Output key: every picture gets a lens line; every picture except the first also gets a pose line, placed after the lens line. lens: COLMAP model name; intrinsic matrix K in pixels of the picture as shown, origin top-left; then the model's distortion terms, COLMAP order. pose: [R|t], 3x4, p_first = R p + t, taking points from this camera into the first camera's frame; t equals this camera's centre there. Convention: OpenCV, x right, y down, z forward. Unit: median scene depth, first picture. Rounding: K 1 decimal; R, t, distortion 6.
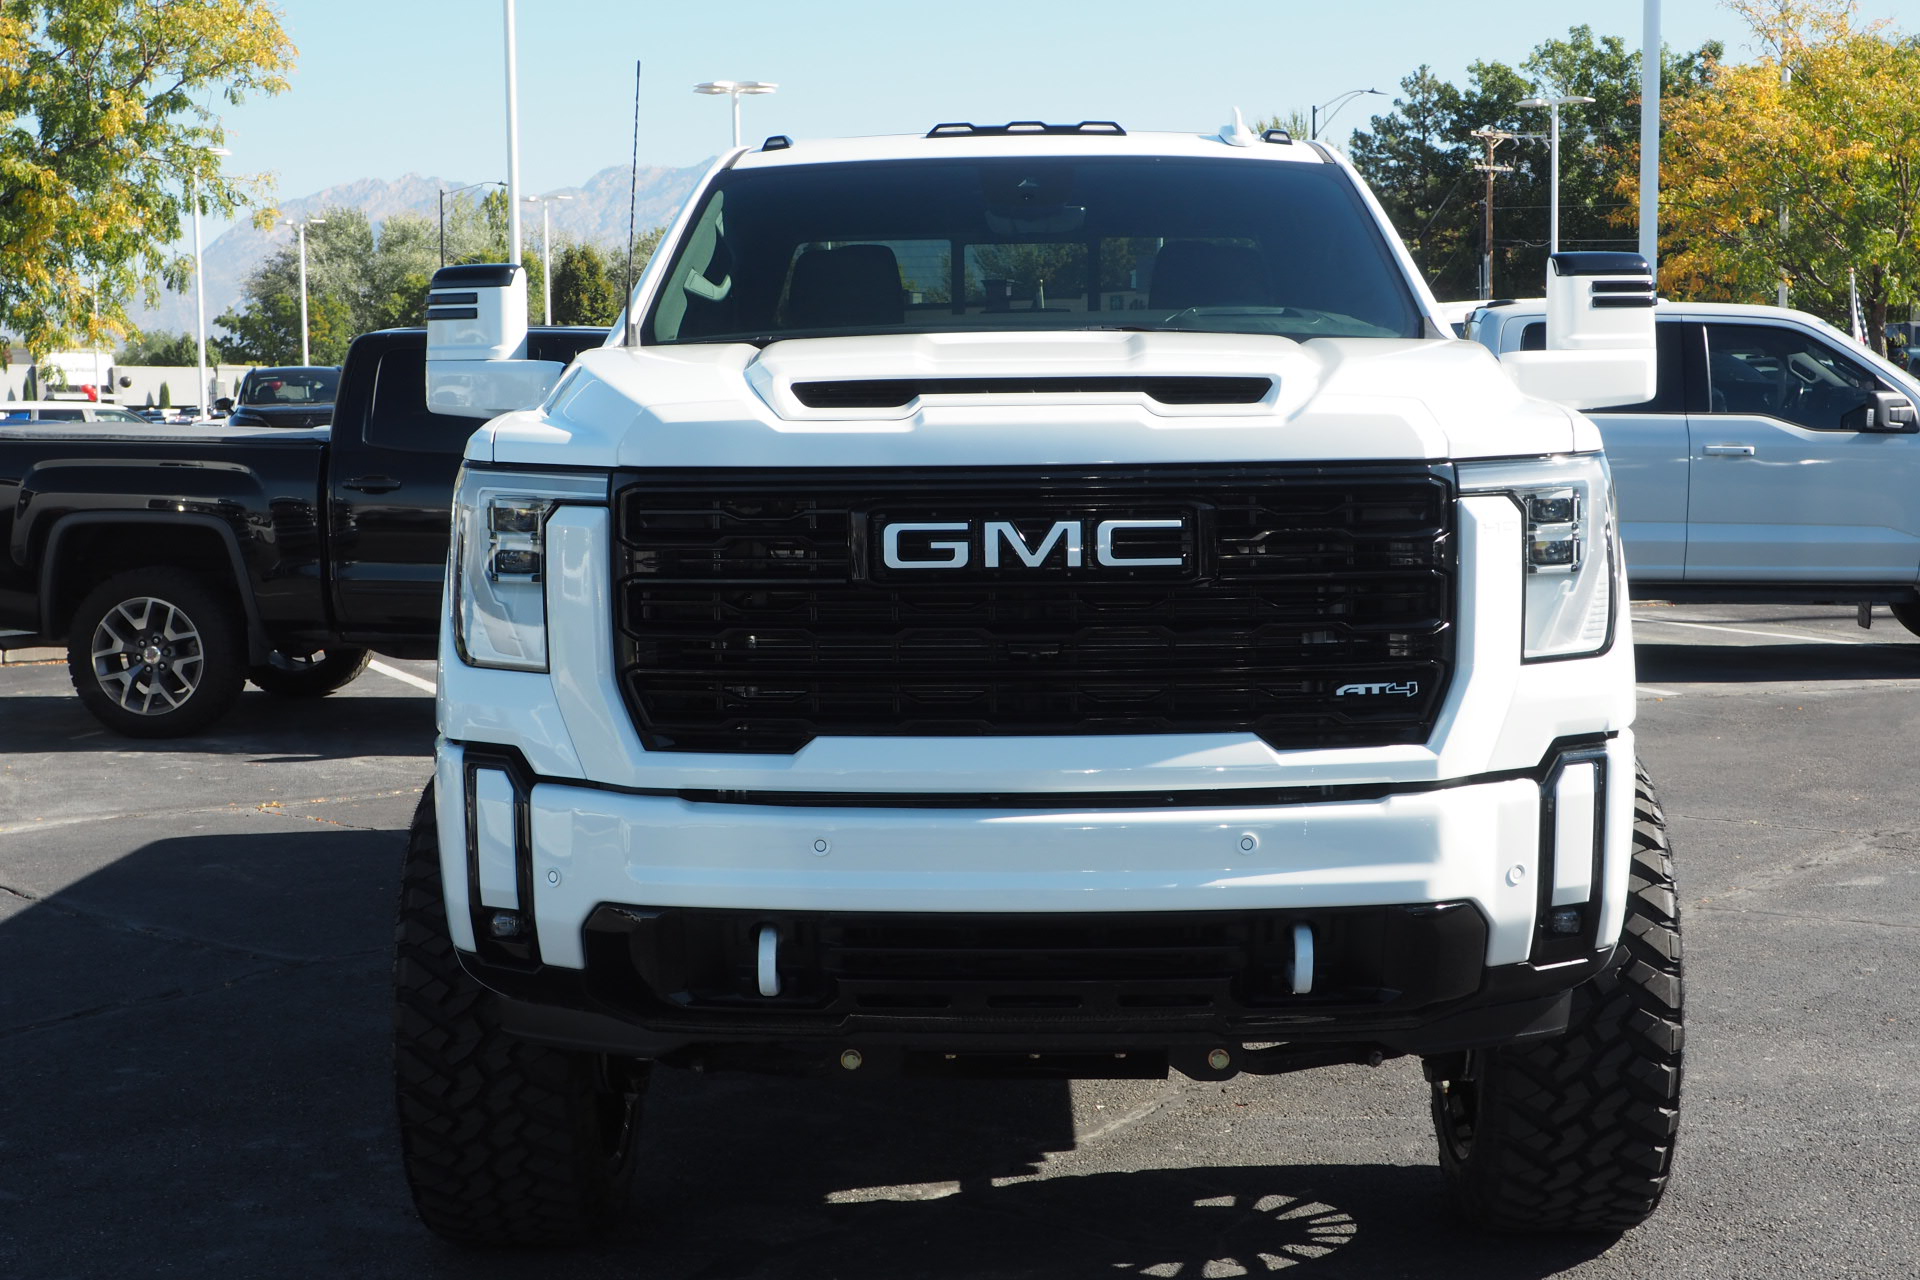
lens RADIAL K [[2888.2, 0, 960.0], [0, 2888.2, 640.0], [0, 0, 1]] dist [0.008658, -0.037949]
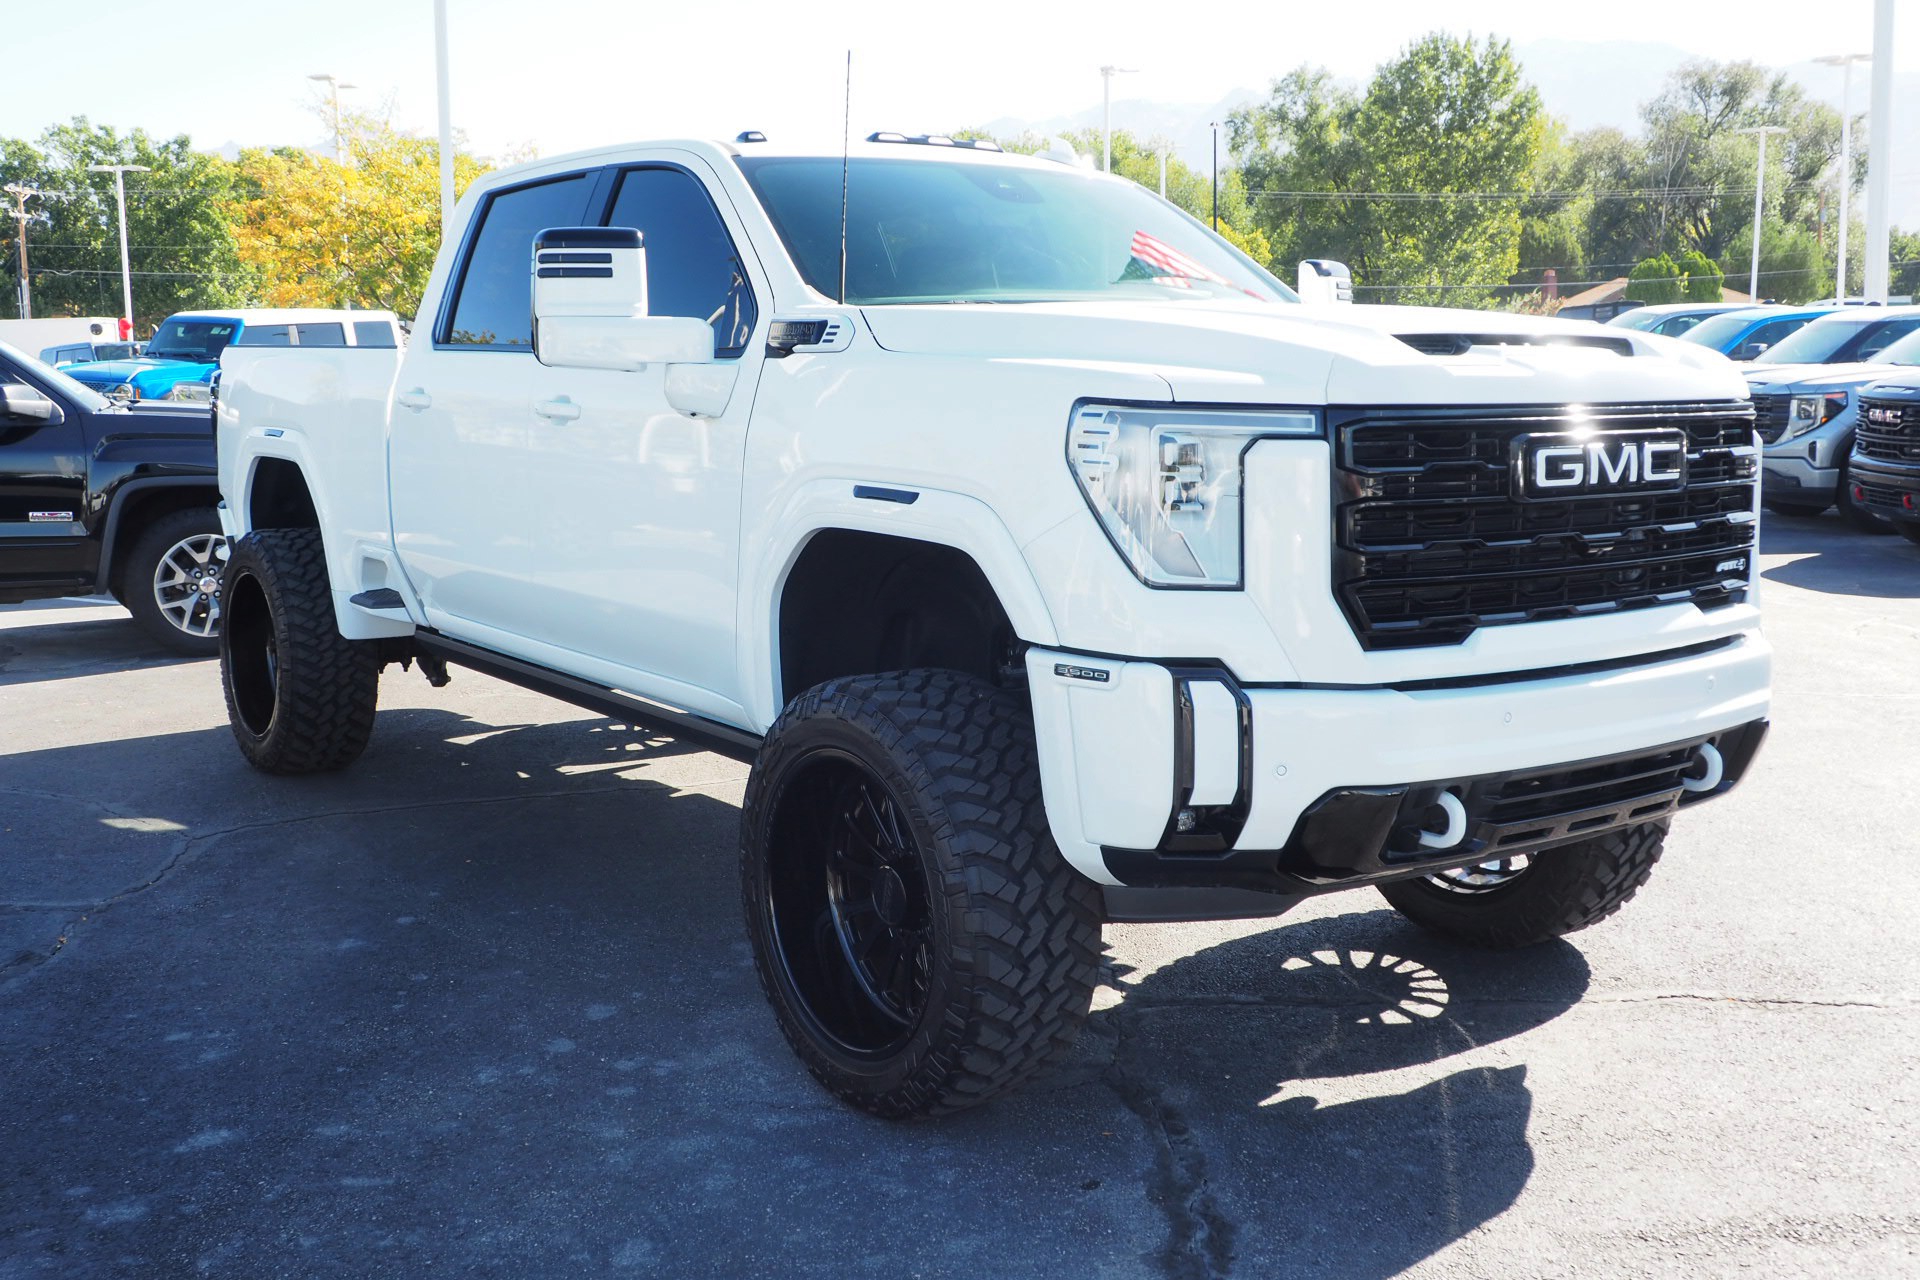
lens RADIAL K [[1929.3, 0, 966.0], [0, 1929.3, 630.6], [0, 0, 1]] dist [-0.008936, -0.035847]
pose [[0.801229, -0.071092, 0.594119, -0.063497], [0.045725, 0.997288, 0.057669, -0.001984], [-0.596608, -0.019040, 0.802307, 0.043764]]
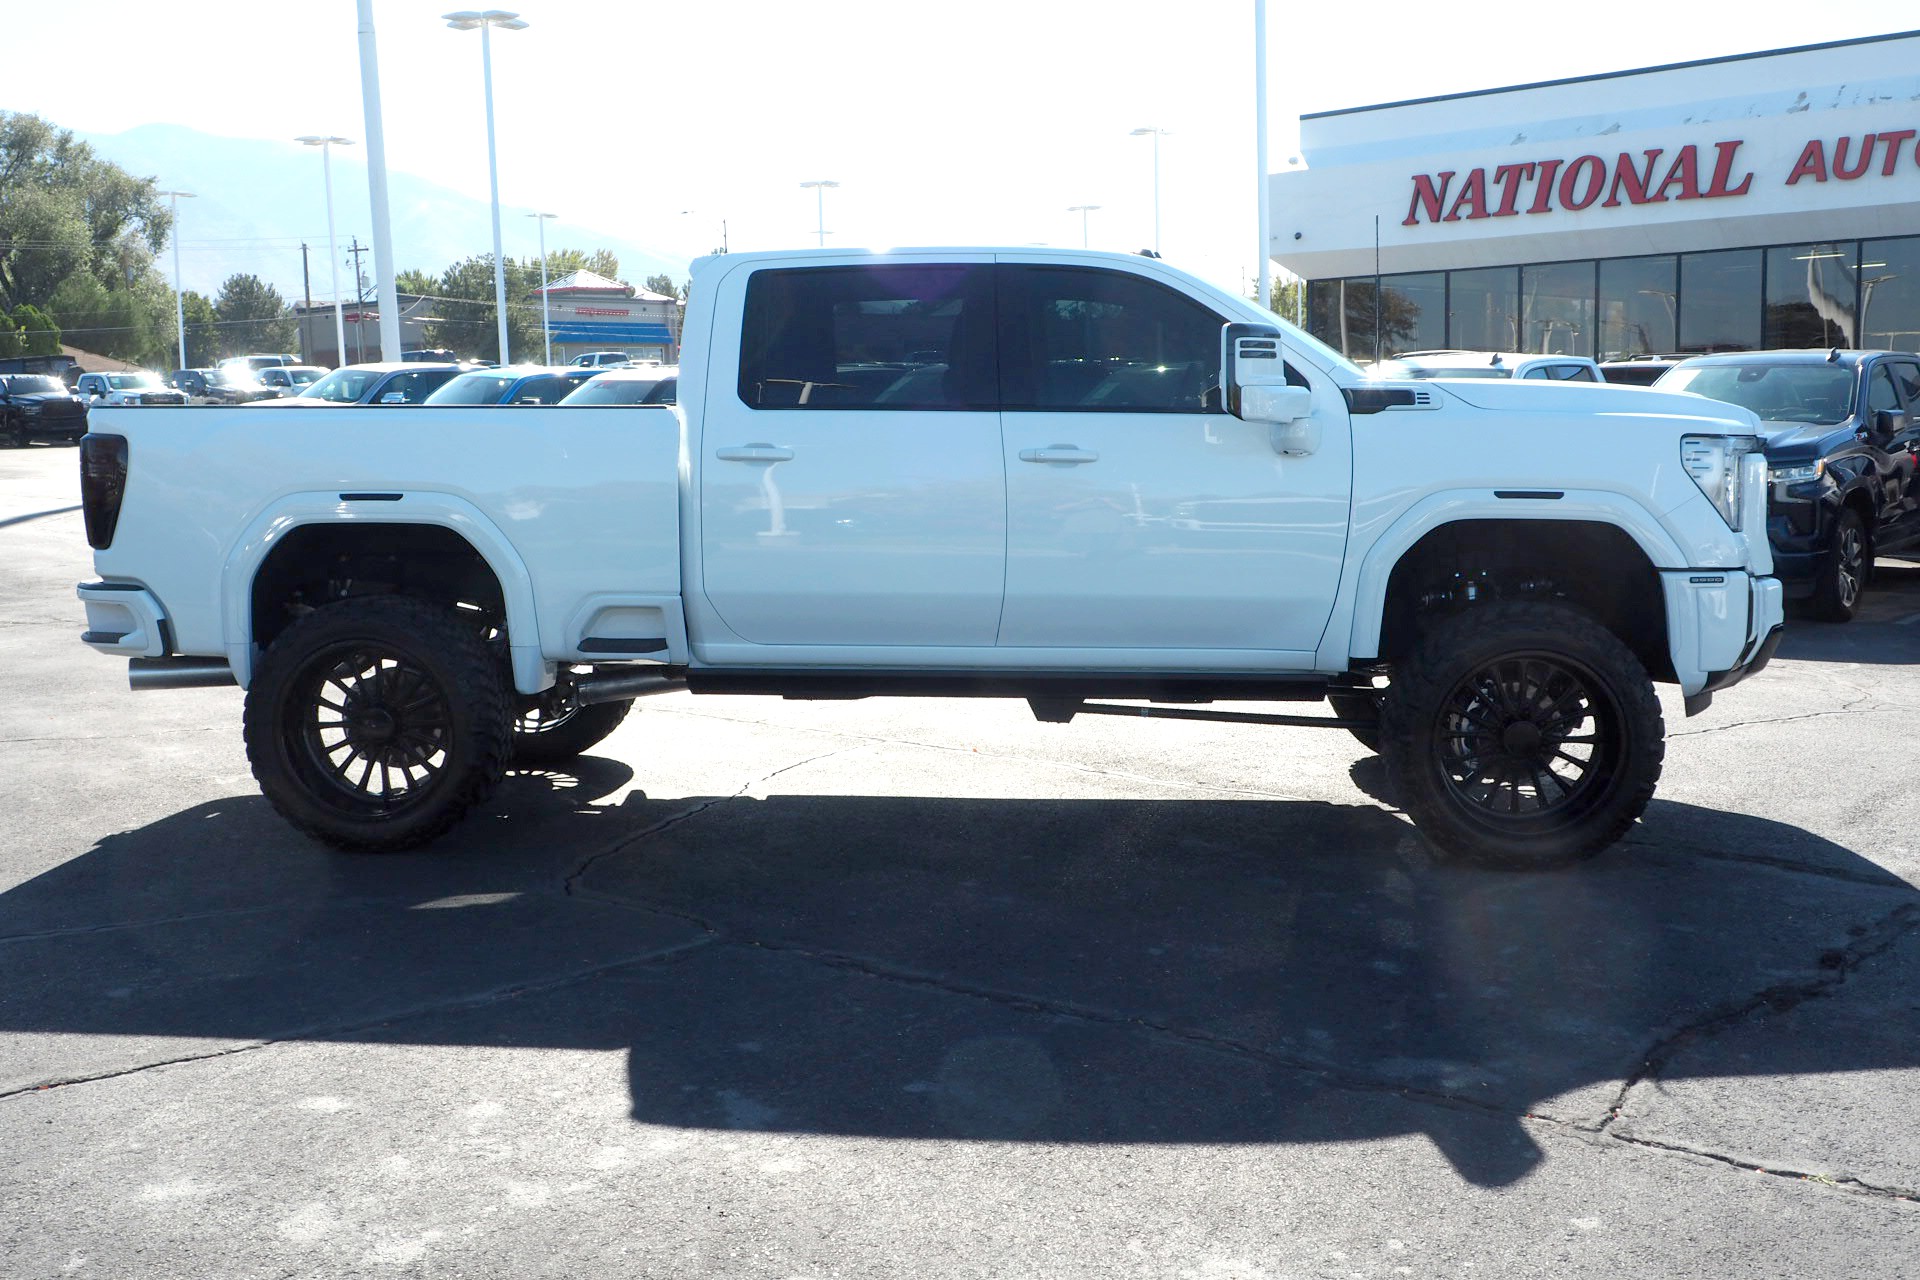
lens RADIAL K [[1918.5, 0, 947.6], [0, 1918.5, 629.1], [0, 0, 1]] dist [-0.008295, -0.004496]
pose [[0.062931, -0.101635, 0.992829, -0.150701], [0.096740, 0.990738, 0.095289, -0.010233], [-0.993318, 0.090050, 0.072181, 0.138205]]
